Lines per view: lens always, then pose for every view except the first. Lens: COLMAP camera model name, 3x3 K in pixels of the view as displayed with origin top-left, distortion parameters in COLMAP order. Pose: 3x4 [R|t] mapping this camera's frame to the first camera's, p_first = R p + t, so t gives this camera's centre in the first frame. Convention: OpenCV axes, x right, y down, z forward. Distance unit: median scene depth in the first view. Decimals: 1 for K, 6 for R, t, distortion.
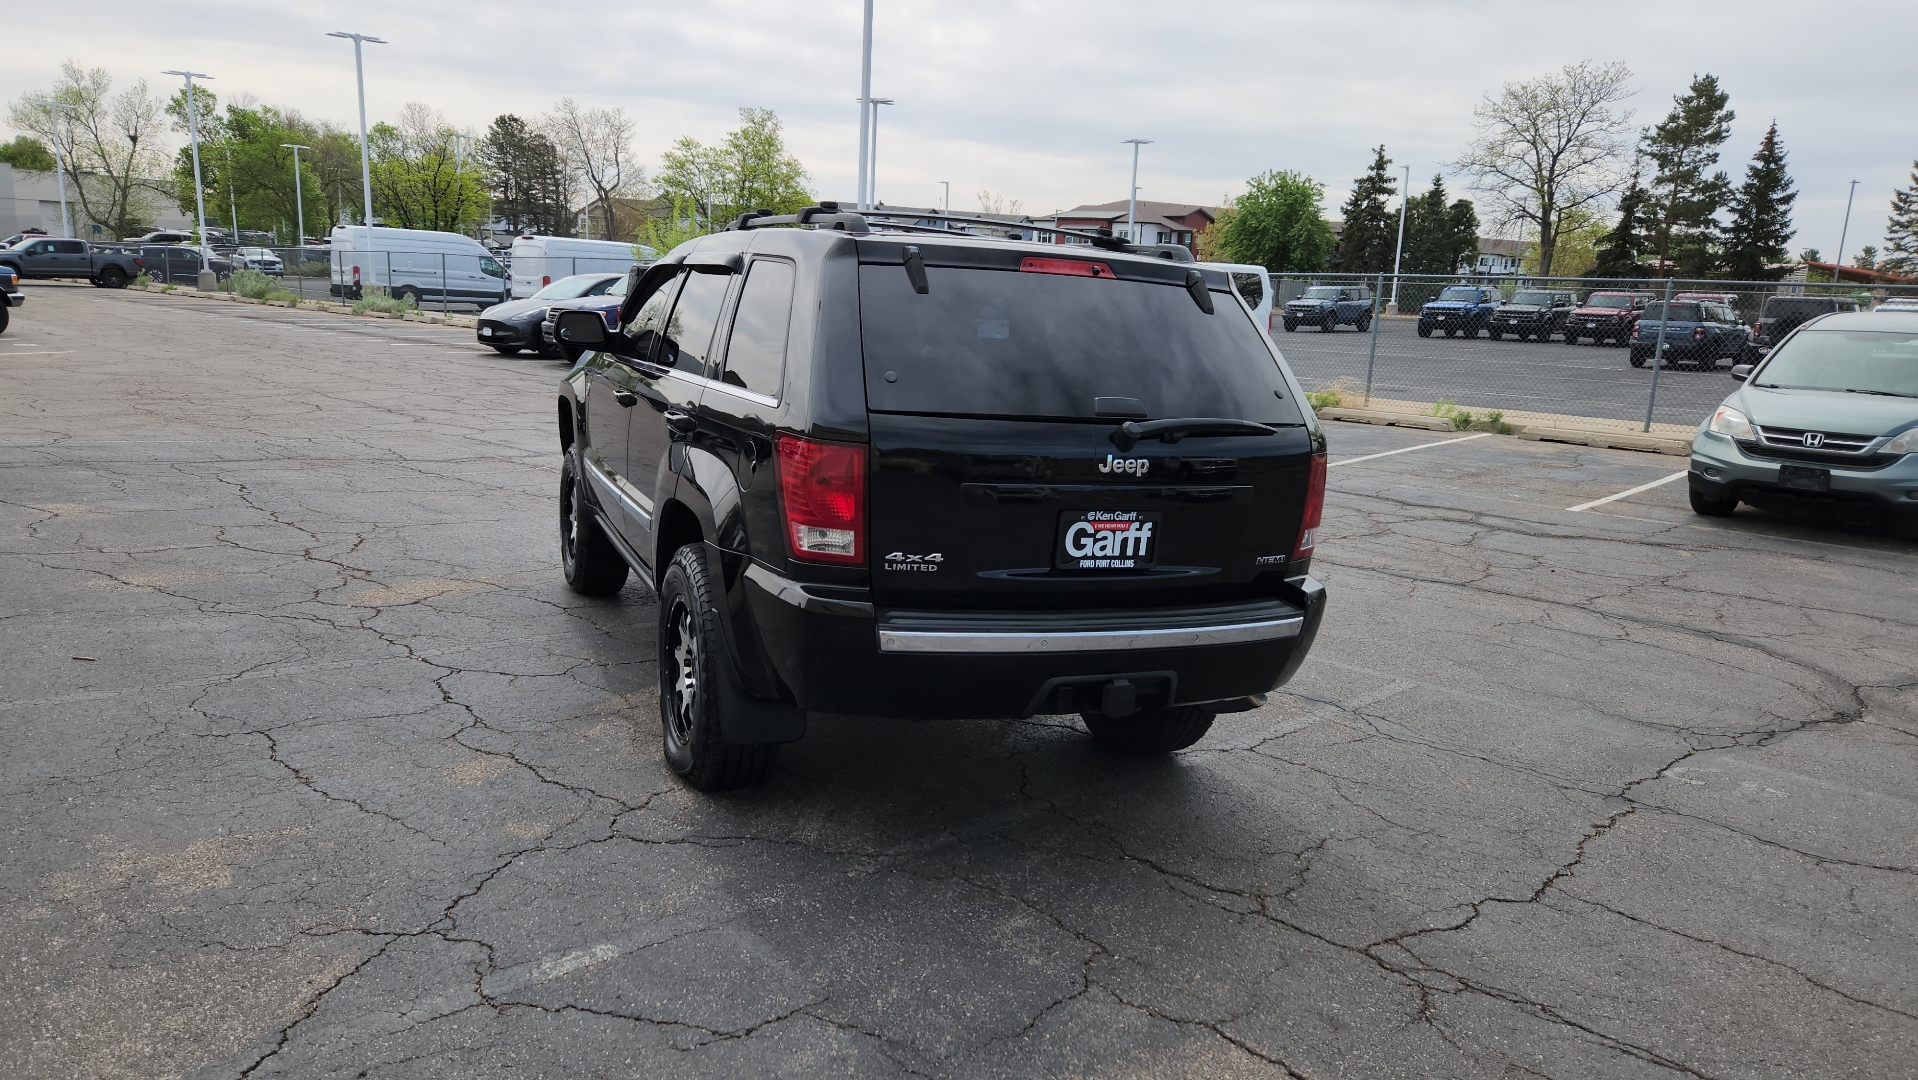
lens RADIAL K [[1283.9, 0, 926.3], [0, 1283.9, 529.0], [0, 0, 1]] dist [0.067203, -0.050911]
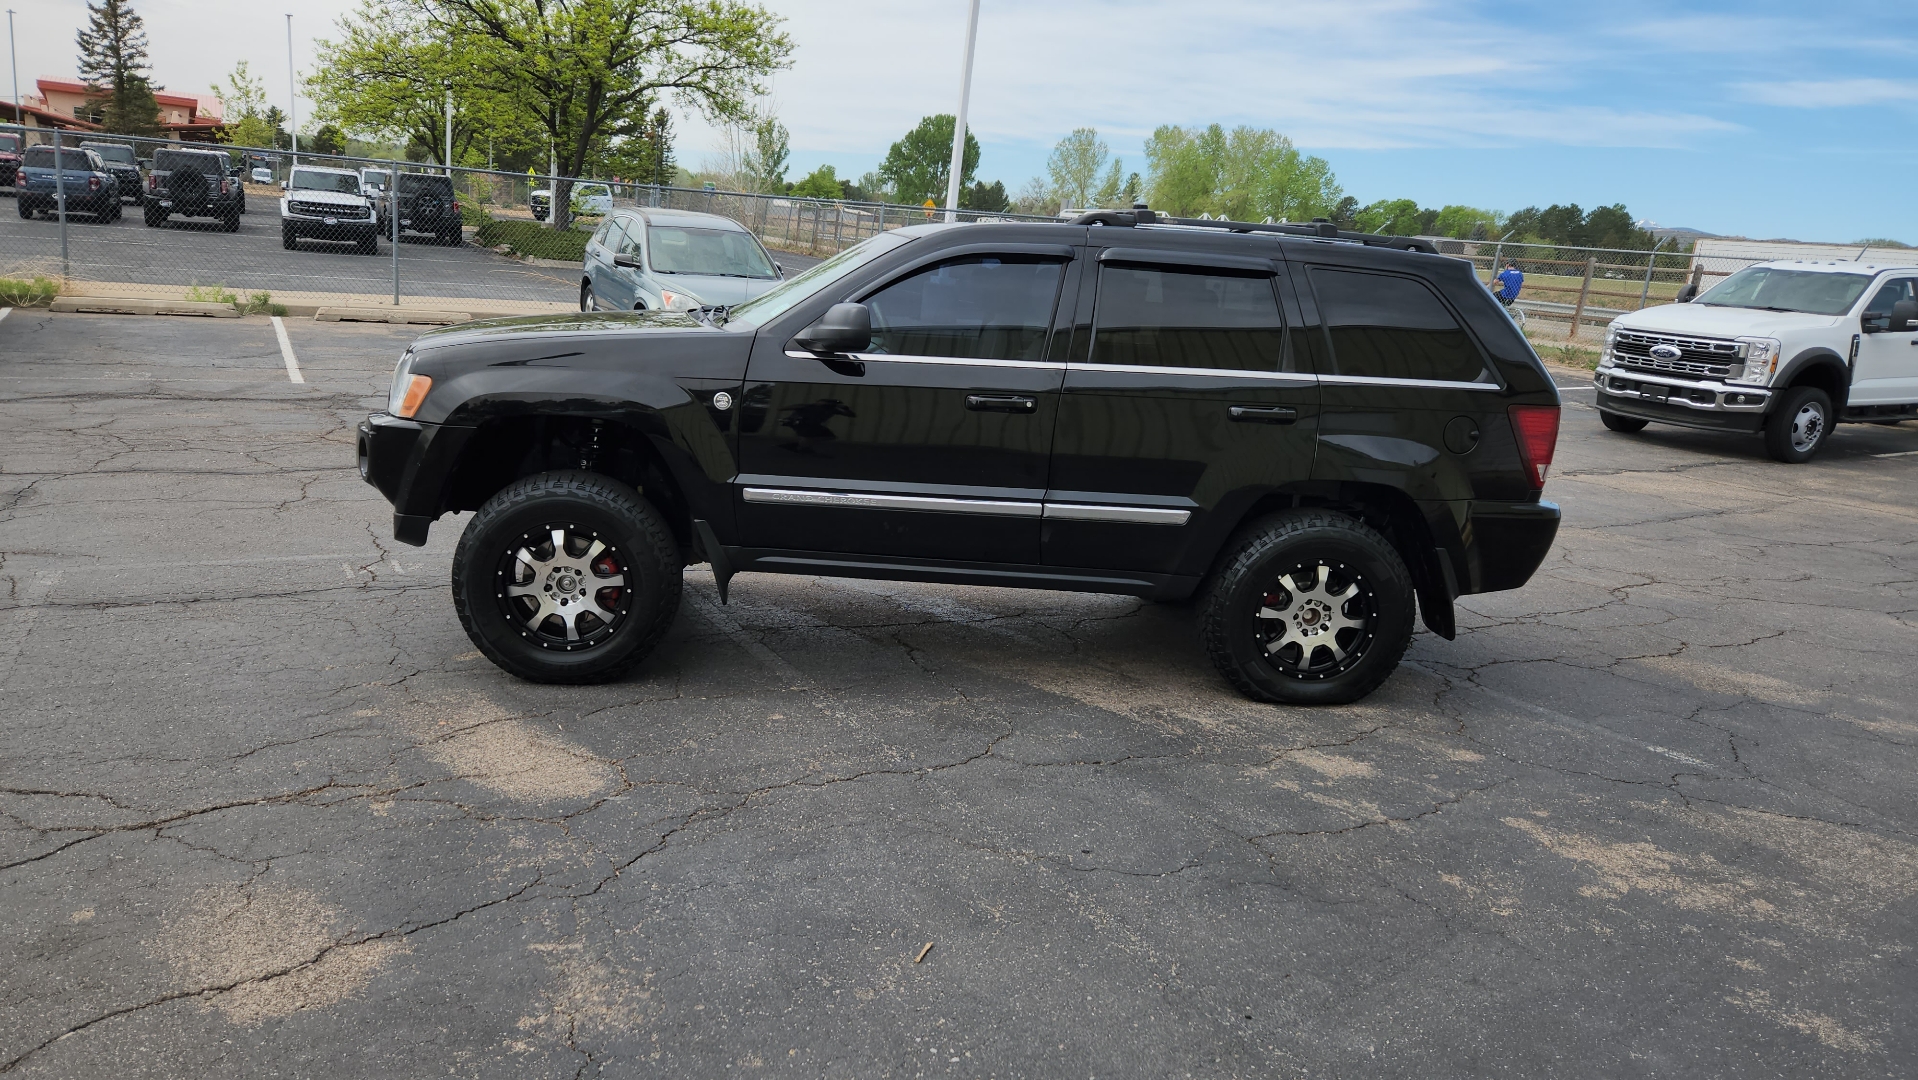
lens RADIAL K [[1281.6, 0, 929.3], [0, 1281.6, 539.0], [0, 0, 1]] dist [0.069543, -0.055701]
pose [[0.303395, -0.240073, 0.922126, -0.555274], [0.114654, 0.969907, 0.214789, -0.104908], [-0.945942, 0.040559, 0.321790, 0.383495]]
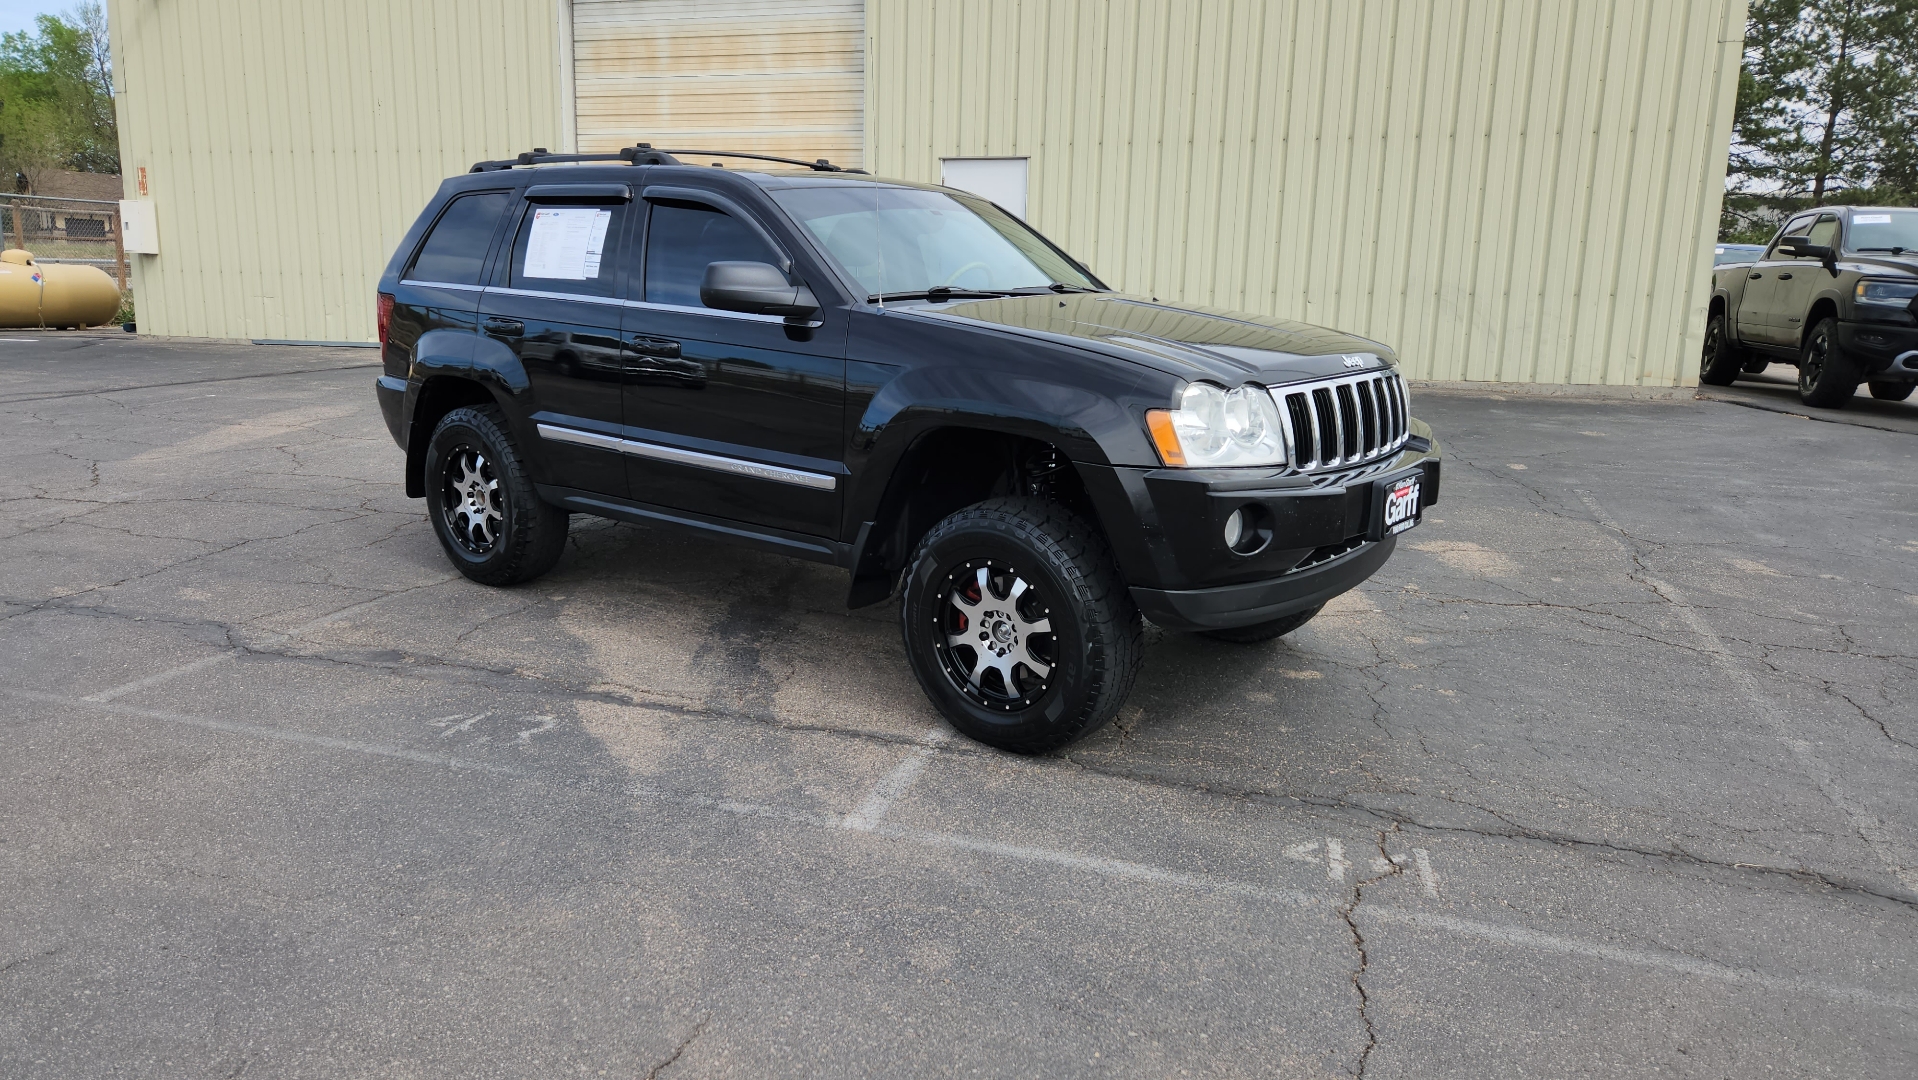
lens RADIAL K [[1281.6, 0, 924.2], [0, 1281.6, 525.6], [0, 0, 1]] dist [0.069543, -0.055701]
pose [[-0.883113, 0.014783, -0.468928, 0.176283], [-0.157779, 0.931930, 0.326516, -0.157001], [0.441835, 0.362338, -0.820666, 1.013652]]
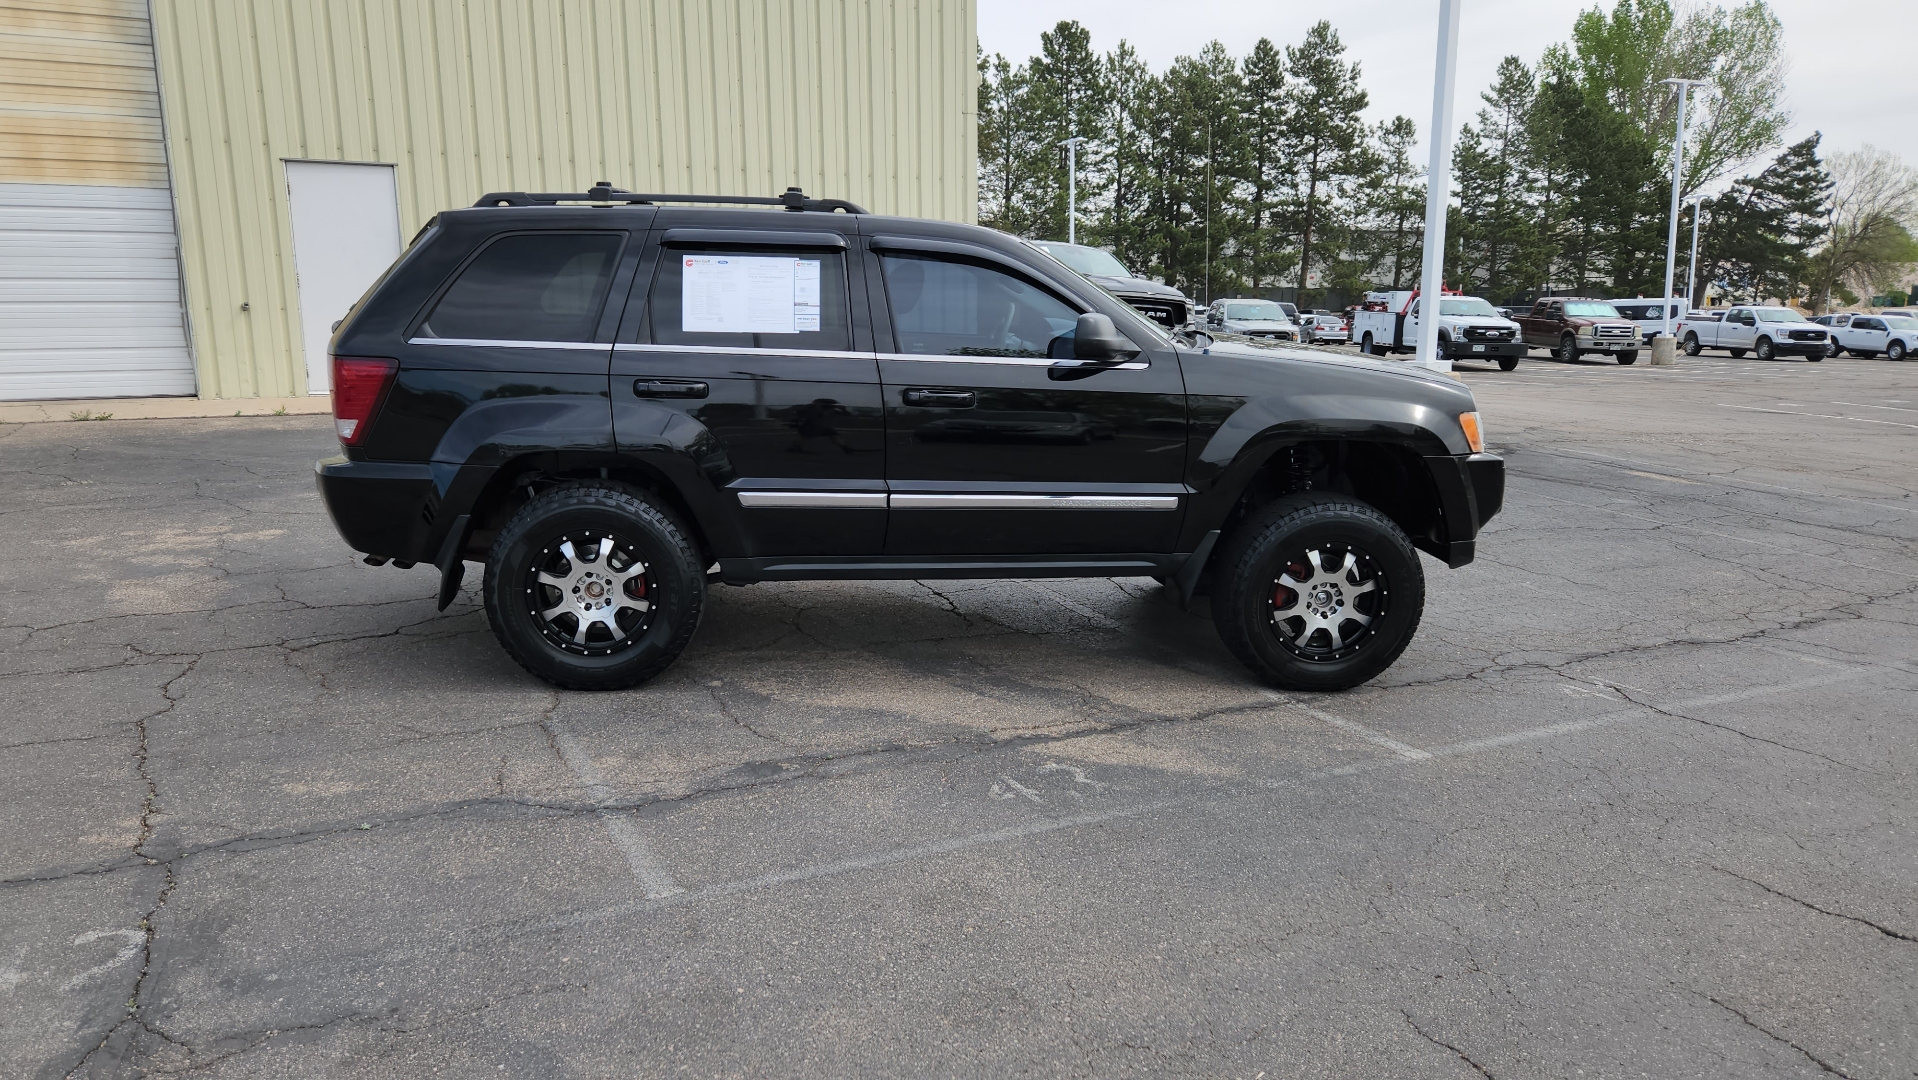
lens RADIAL K [[1281.6, 0, 913.8], [0, 1281.6, 533.3], [0, 0, 1]] dist [0.069543, -0.055701]
pose [[-0.315383, 0.115992, -0.941849, 0.486618], [-0.205244, 0.960673, 0.187038, -0.089070], [0.926503, 0.252297, -0.279173, 0.704750]]
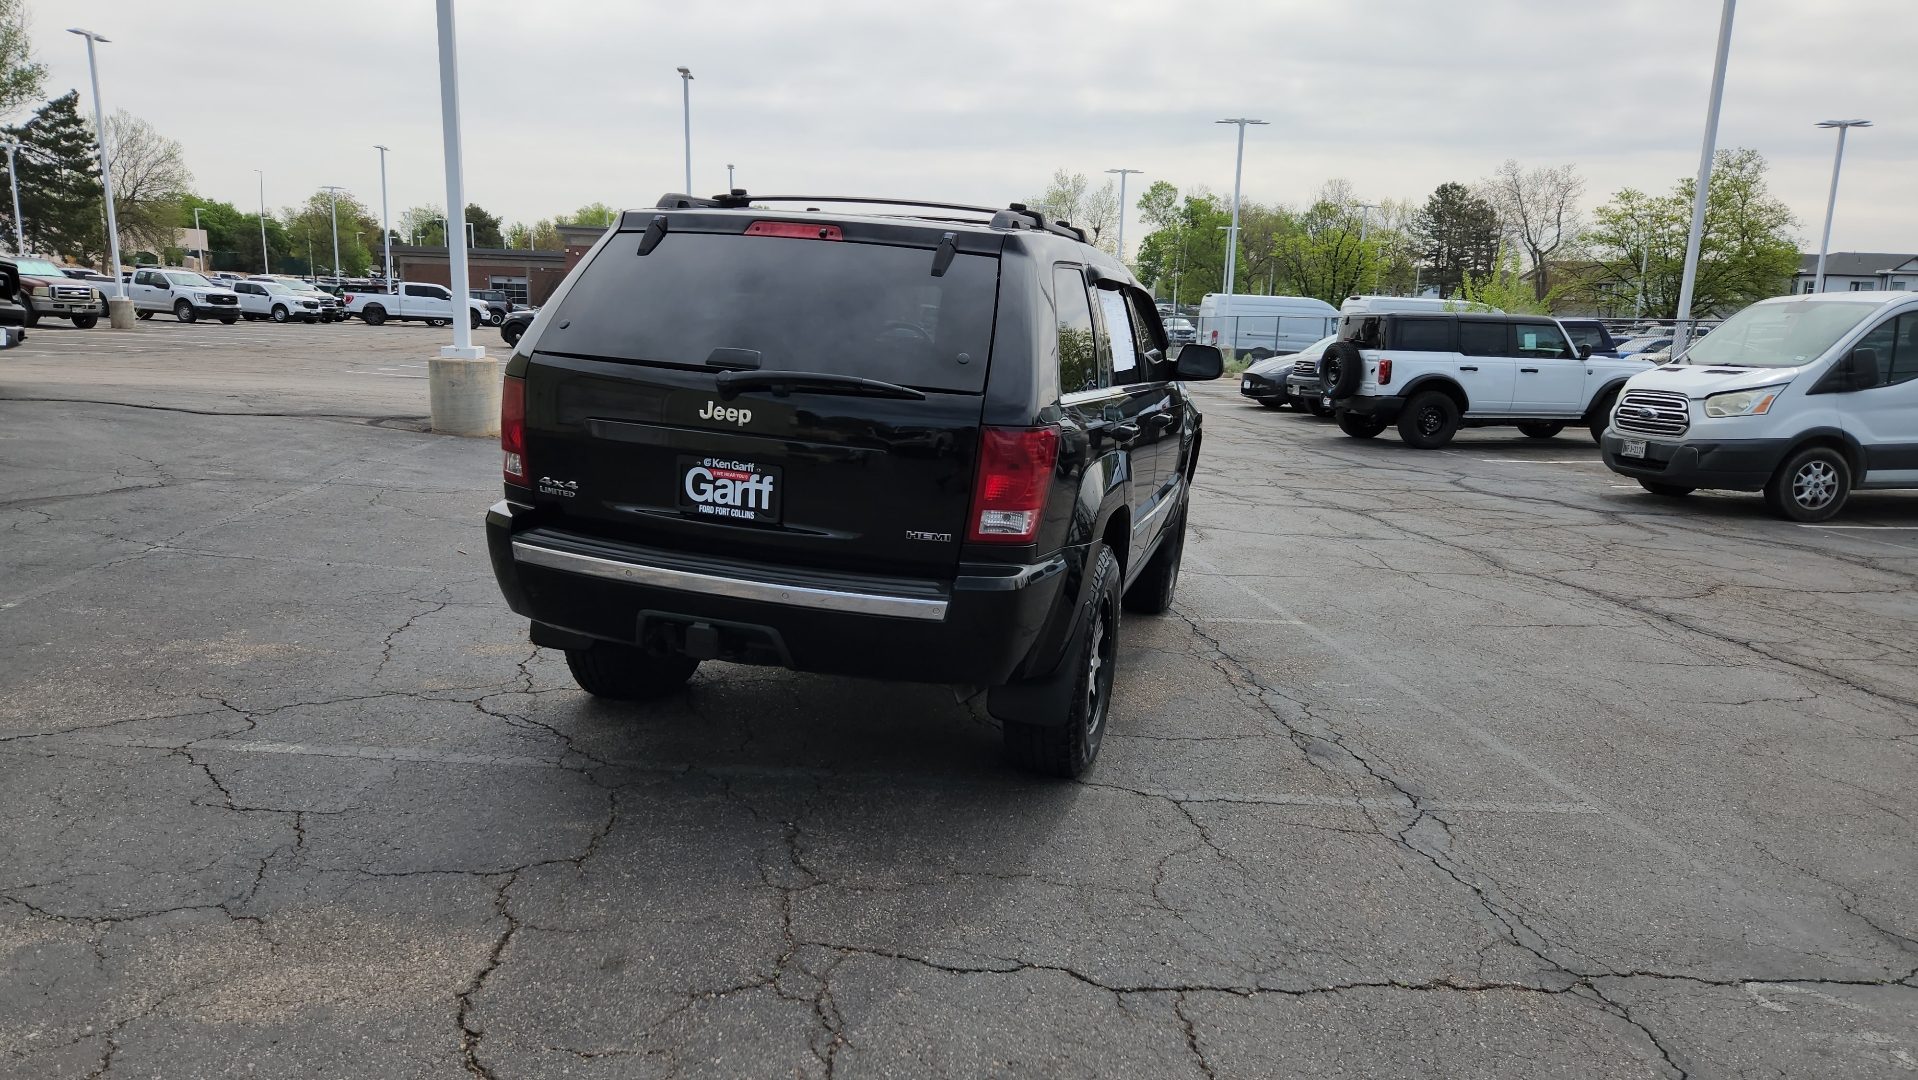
lens RADIAL K [[1281.6, 0, 926.4], [0, 1281.6, 529.6], [0, 0, 1]] dist [0.069543, -0.055701]
pose [[0.769619, 0.094783, -0.631429, 0.308678], [-0.127893, 0.991763, -0.007010, 0.009402], [0.625564, 0.086151, 0.775402, 0.105049]]
